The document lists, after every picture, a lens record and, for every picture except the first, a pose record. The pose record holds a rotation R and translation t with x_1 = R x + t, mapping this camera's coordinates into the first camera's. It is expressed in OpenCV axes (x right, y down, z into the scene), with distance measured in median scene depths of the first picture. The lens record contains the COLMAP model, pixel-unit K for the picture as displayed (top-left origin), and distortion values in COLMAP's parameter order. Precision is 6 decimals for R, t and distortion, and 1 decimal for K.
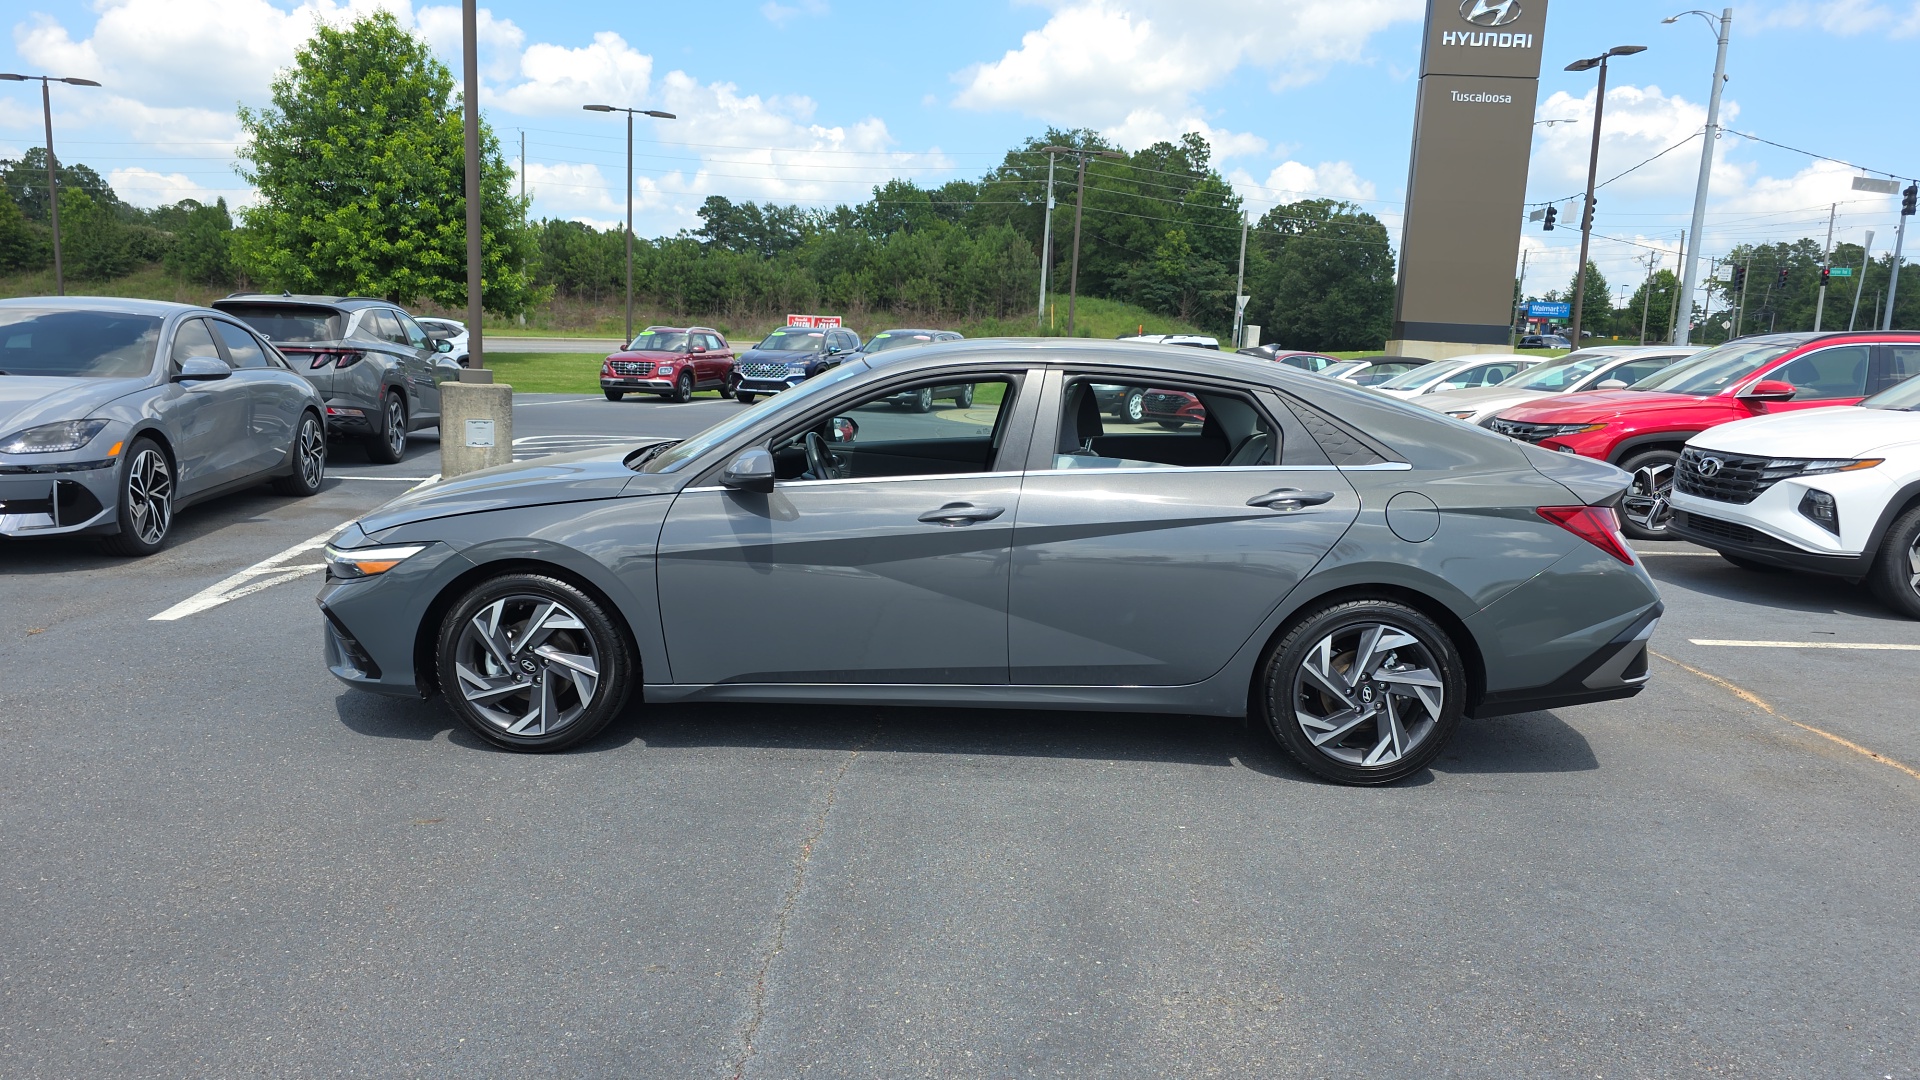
lens RADIAL K [[1285.7, 0, 946.3], [0, 1285.7, 527.4], [0, 0, 1]] dist [0.058863, -0.052861]
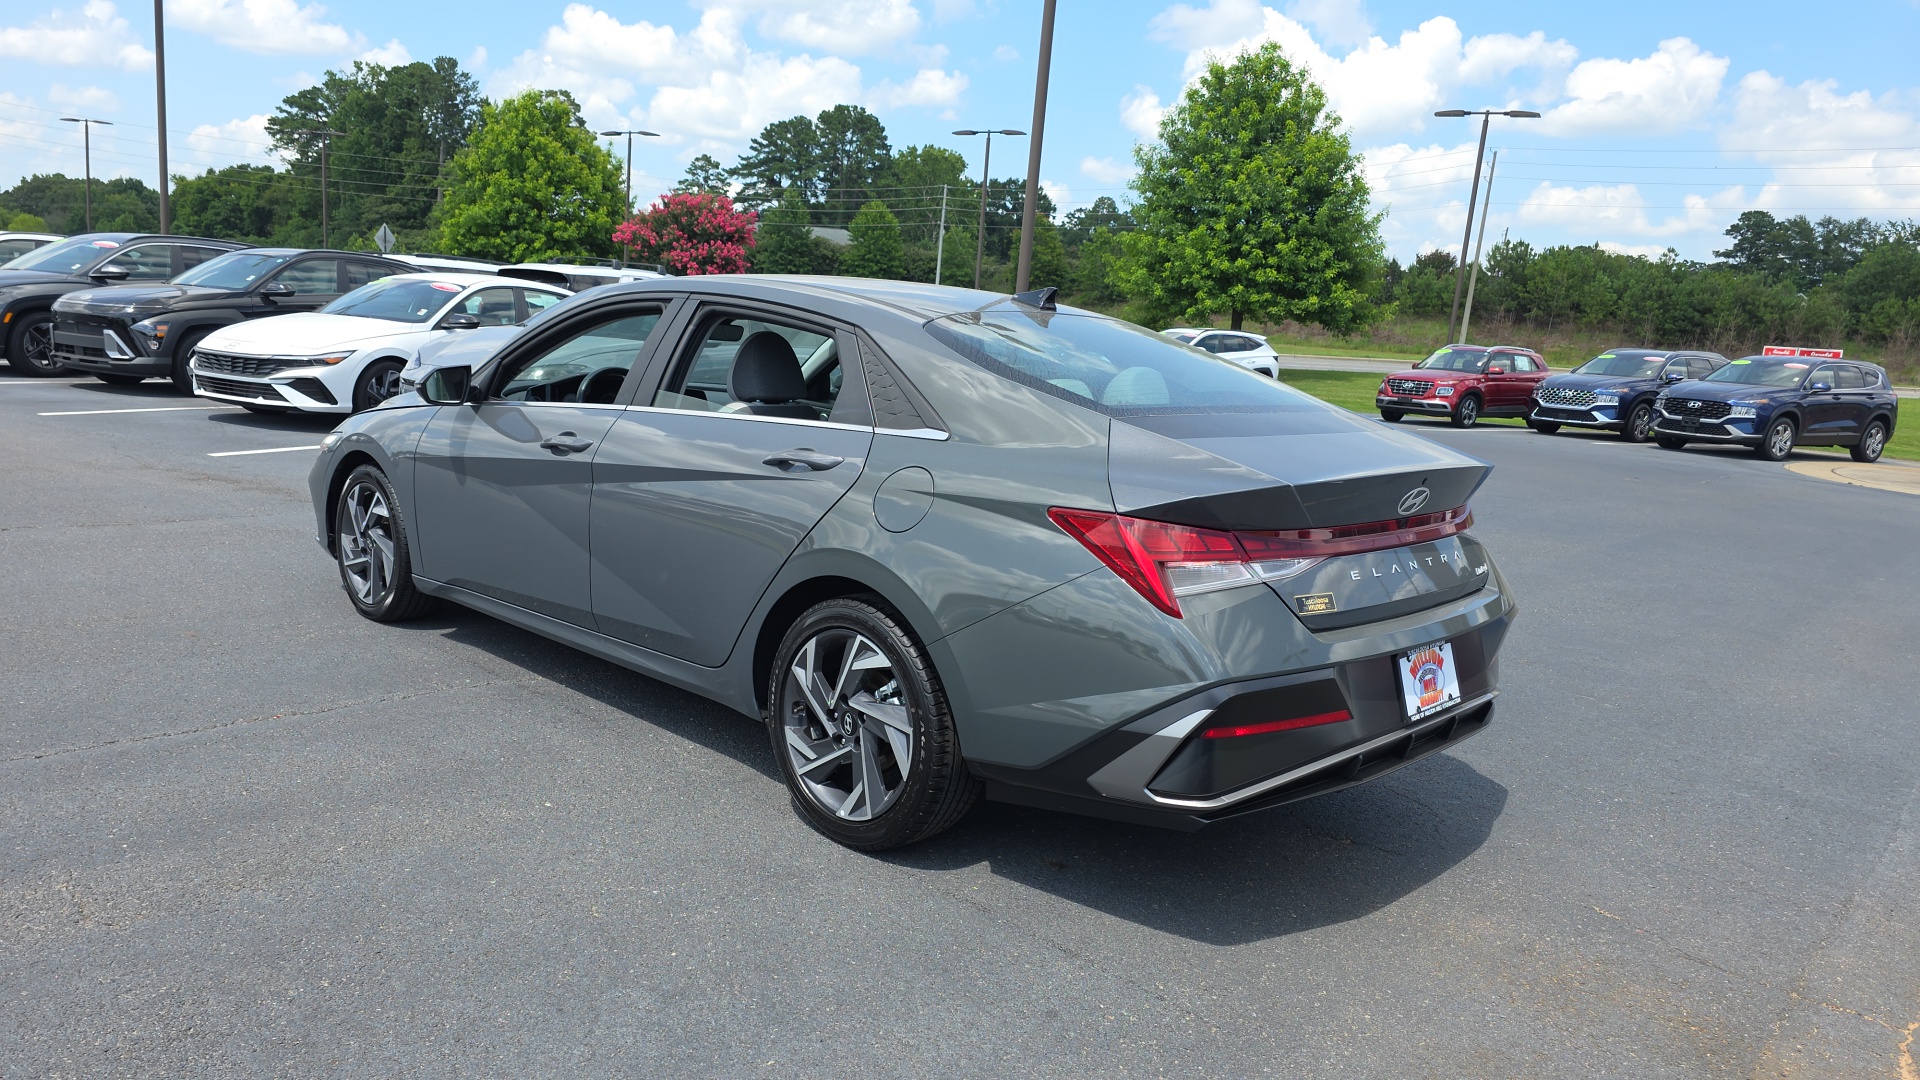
lens RADIAL K [[1289.1, 0, 951.8], [0, 1289.1, 555.4], [0, 0, 1]] dist [0.054550, -0.052345]
pose [[0.748596, 0.134267, -0.649289, 0.119943], [-0.135589, 0.989587, 0.048311, -0.002181], [0.649015, 0.051871, 0.759005, 0.063424]]
